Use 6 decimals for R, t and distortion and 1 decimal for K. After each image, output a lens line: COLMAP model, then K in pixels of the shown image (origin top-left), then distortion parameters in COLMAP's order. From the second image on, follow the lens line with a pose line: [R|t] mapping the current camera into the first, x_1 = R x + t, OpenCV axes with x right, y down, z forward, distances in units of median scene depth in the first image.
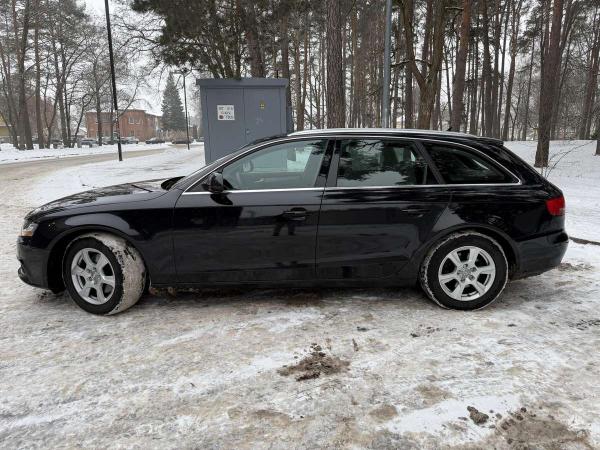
lens RADIAL K [[433.4, 0, 300.0], [0, 433.4, 223.0], [0, 0, 1]] dist [0.027844, -0.029208]
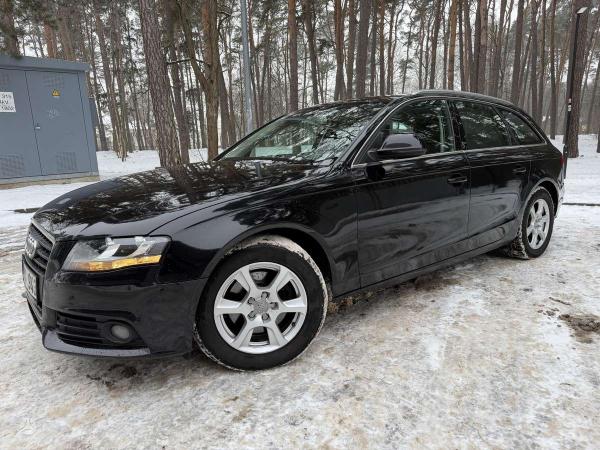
lens RADIAL K [[433.4, 0, 304.8], [0, 433.4, 222.7], [0, 0, 1]] dist [0.027844, -0.029208]
pose [[0.791170, -0.131533, 0.597284, -0.776517], [0.146429, 0.988934, 0.023820, -0.002669], [-0.593808, 0.068614, 0.801676, 0.467928]]
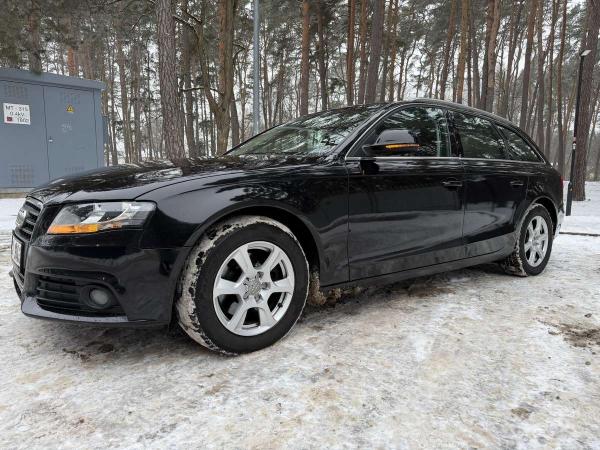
lens RADIAL K [[433.4, 0, 303.8], [0, 433.4, 222.0], [0, 0, 1]] dist [0.027844, -0.029208]
pose [[0.804586, -0.043890, 0.592212, -0.762078], [0.099123, 0.993200, -0.061061, 0.076784], [-0.585505, 0.107831, 0.803465, 0.460789]]
